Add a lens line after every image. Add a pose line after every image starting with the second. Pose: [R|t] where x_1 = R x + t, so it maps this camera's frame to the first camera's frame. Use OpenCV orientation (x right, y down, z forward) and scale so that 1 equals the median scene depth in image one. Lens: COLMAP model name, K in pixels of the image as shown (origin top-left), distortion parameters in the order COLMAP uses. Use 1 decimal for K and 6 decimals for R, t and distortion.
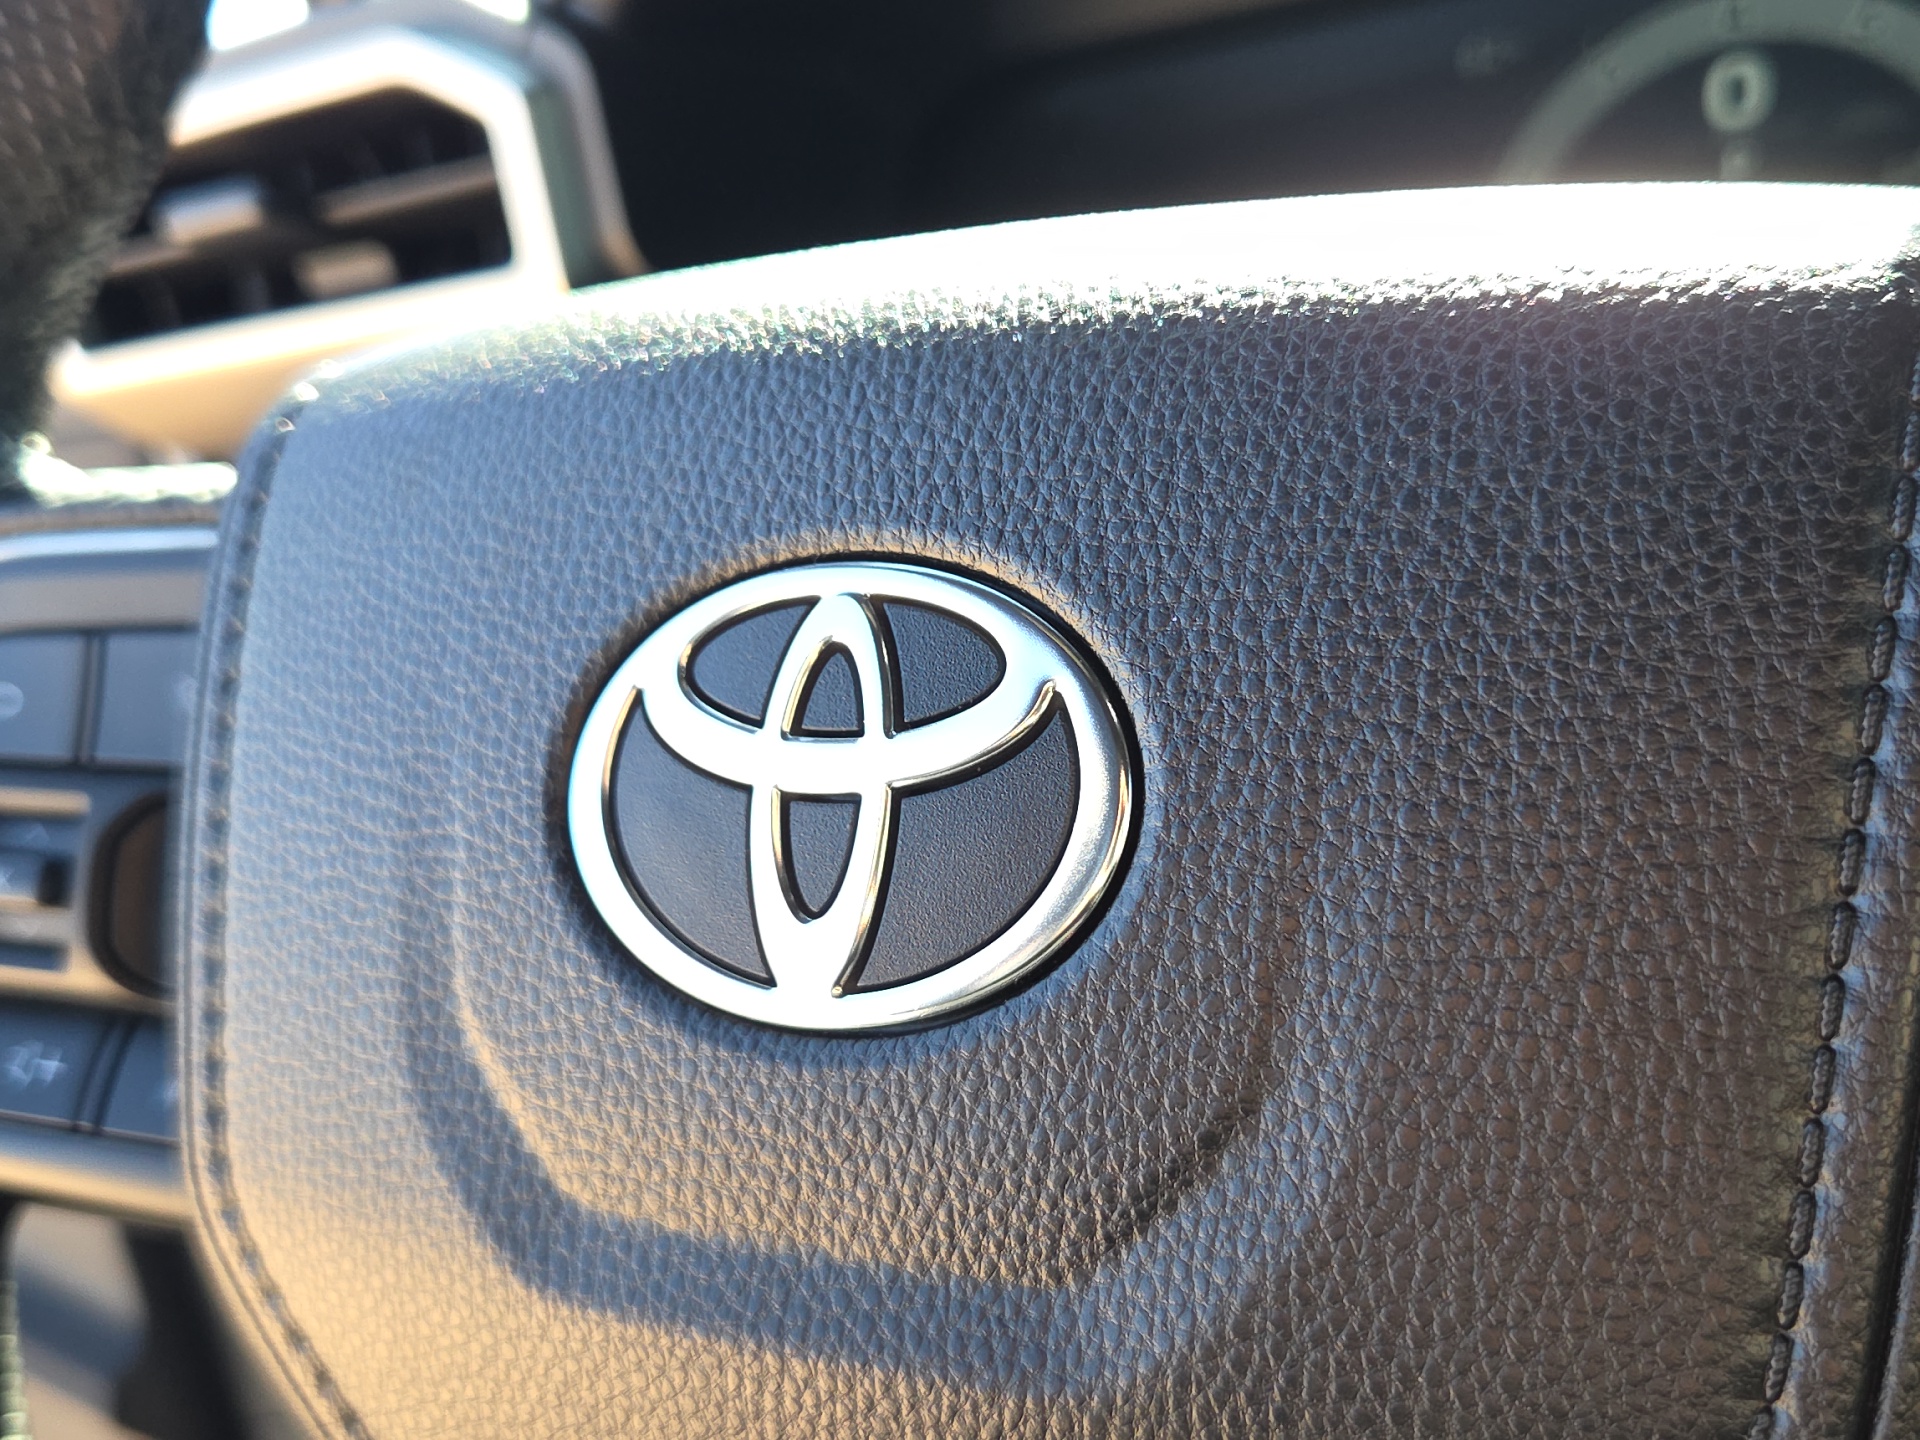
lens RADIAL K [[2329.6, 0, 957.4], [0, 2329.6, 724.9], [0, 0, 1]] dist [0.042683, 0.000000]
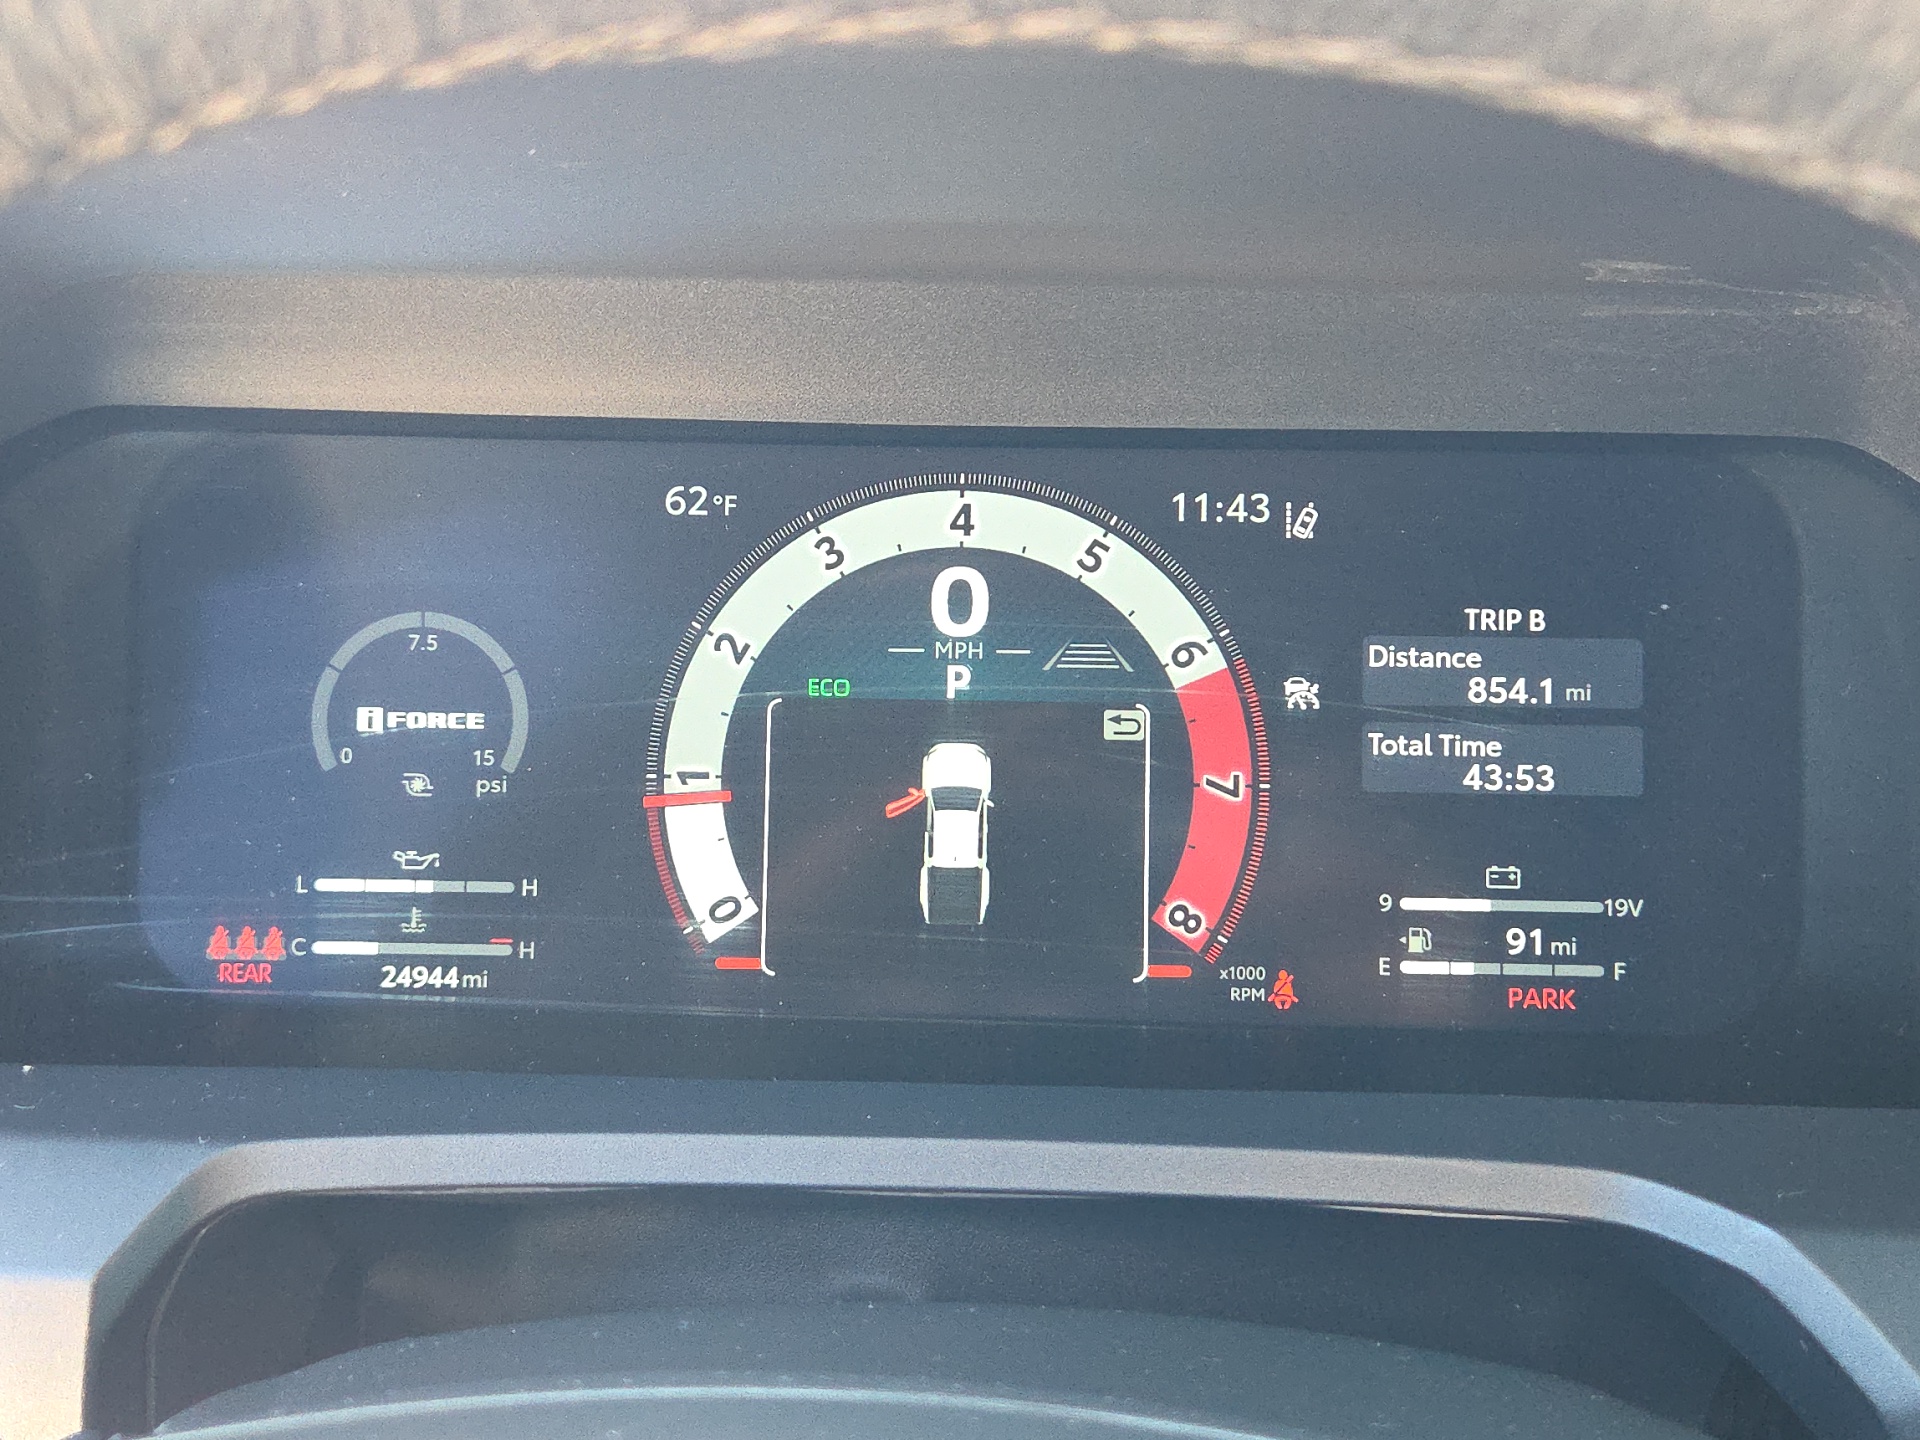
lens RADIAL K [[2329.6, 0, 981.8], [0, 2329.6, 689.8], [0, 0, 1]] dist [0.042683, 0.000000]
pose [[0.859482, 0.017409, 0.510870, -0.393374], [-0.033613, 0.999182, 0.022502, -0.703892], [-0.510060, -0.036512, 0.859363, 0.502792]]
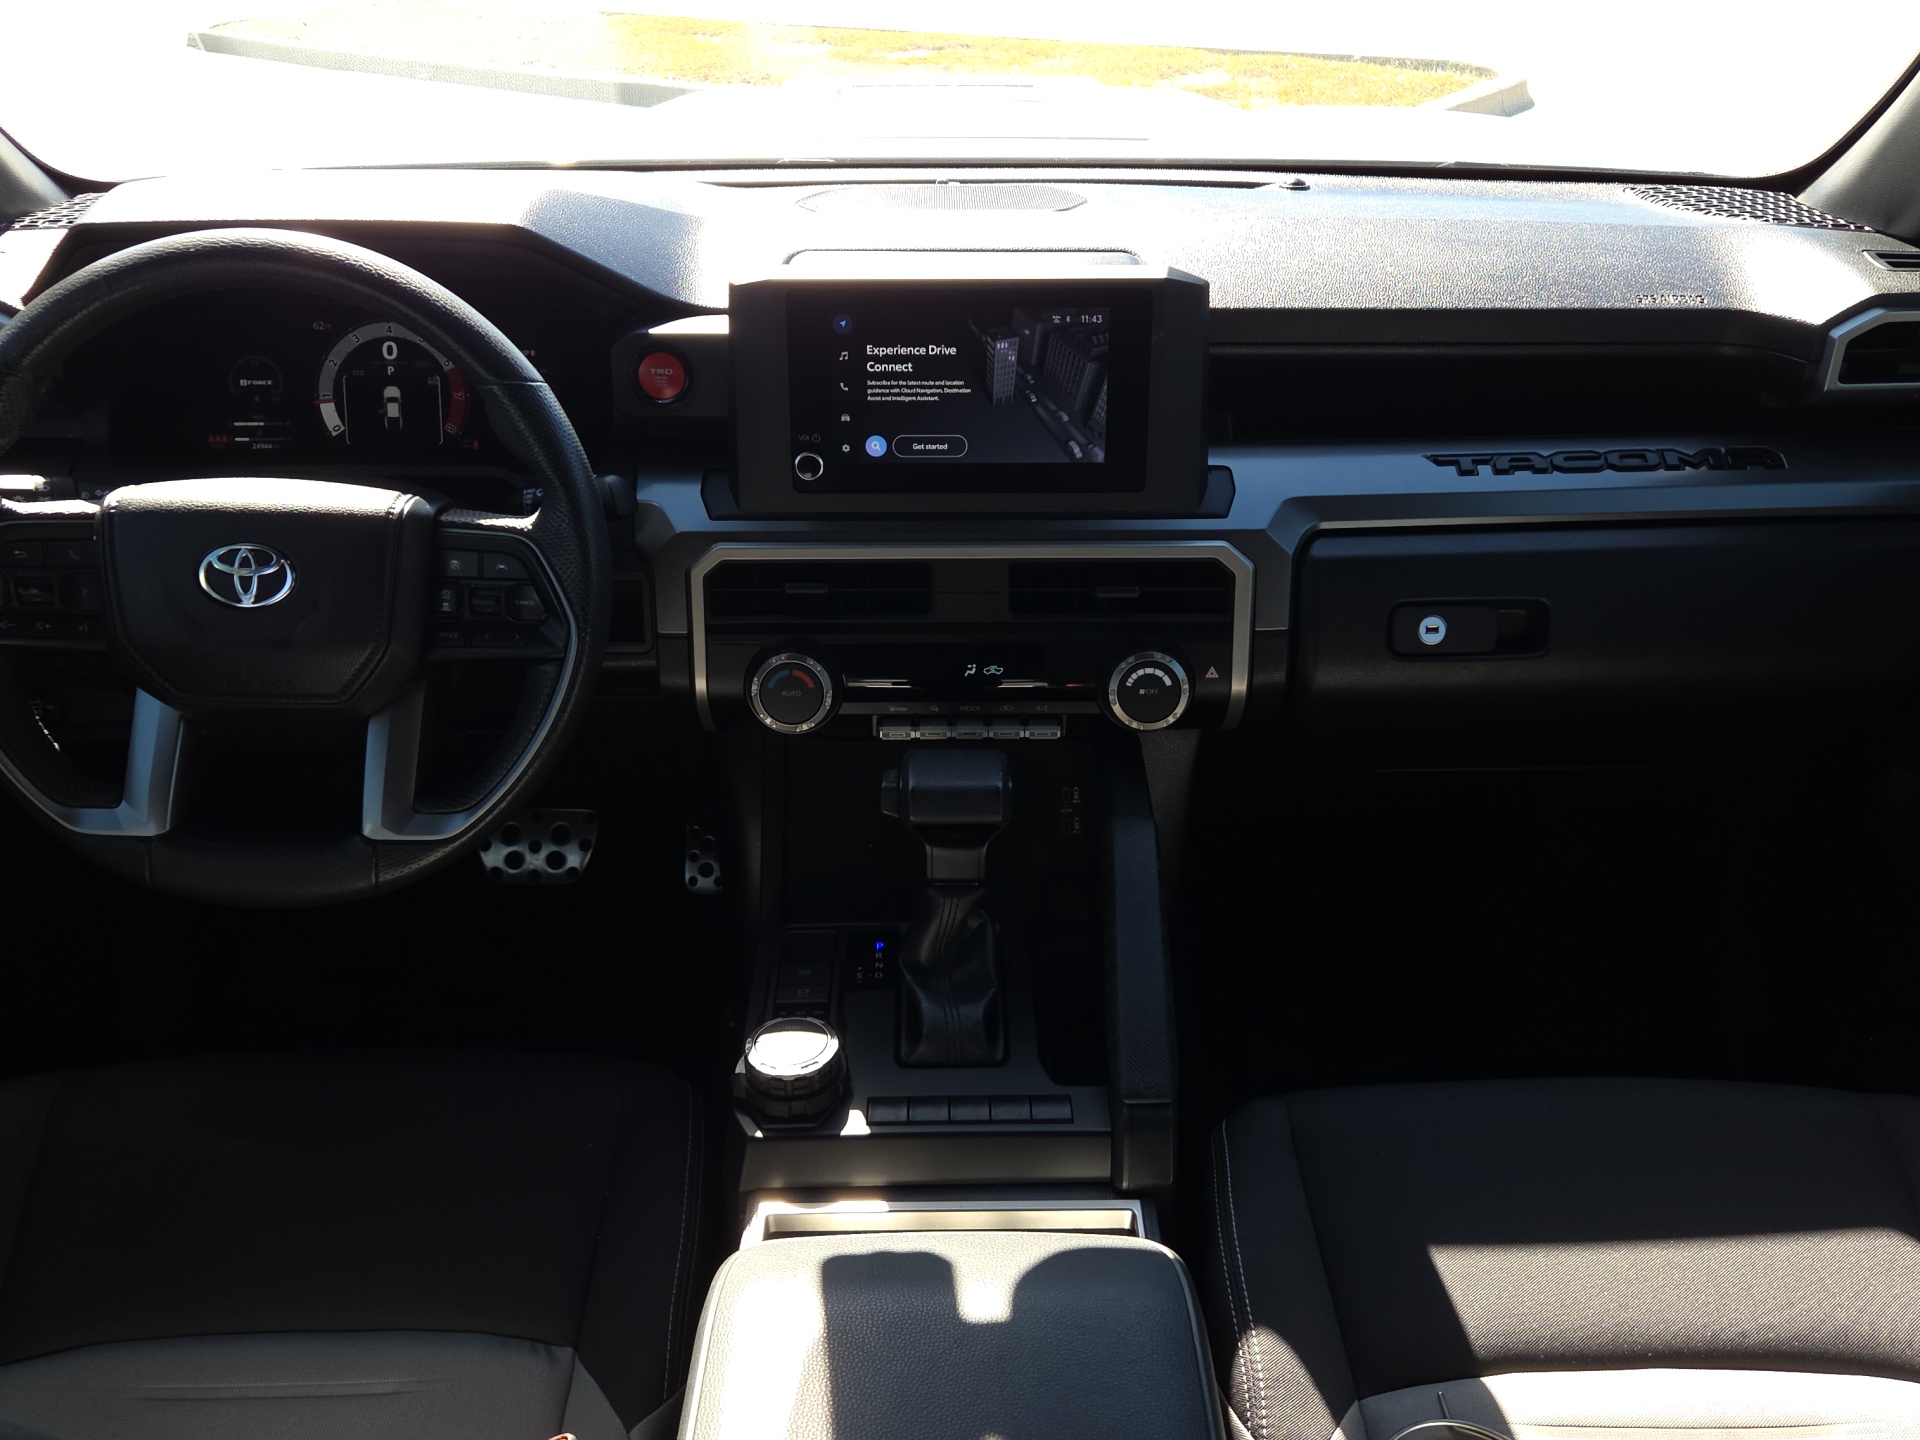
lens RADIAL K [[1684.2, 0, 981.3], [0, 1684.2, 707.3], [0, 0, 1]] dist [0.053204, -0.048123]
pose [[0.830523, -0.104714, 0.547053, -1.233572], [-0.012568, 0.978395, 0.206360, -0.780247], [-0.556843, -0.178262, 0.811264, -5.253031]]
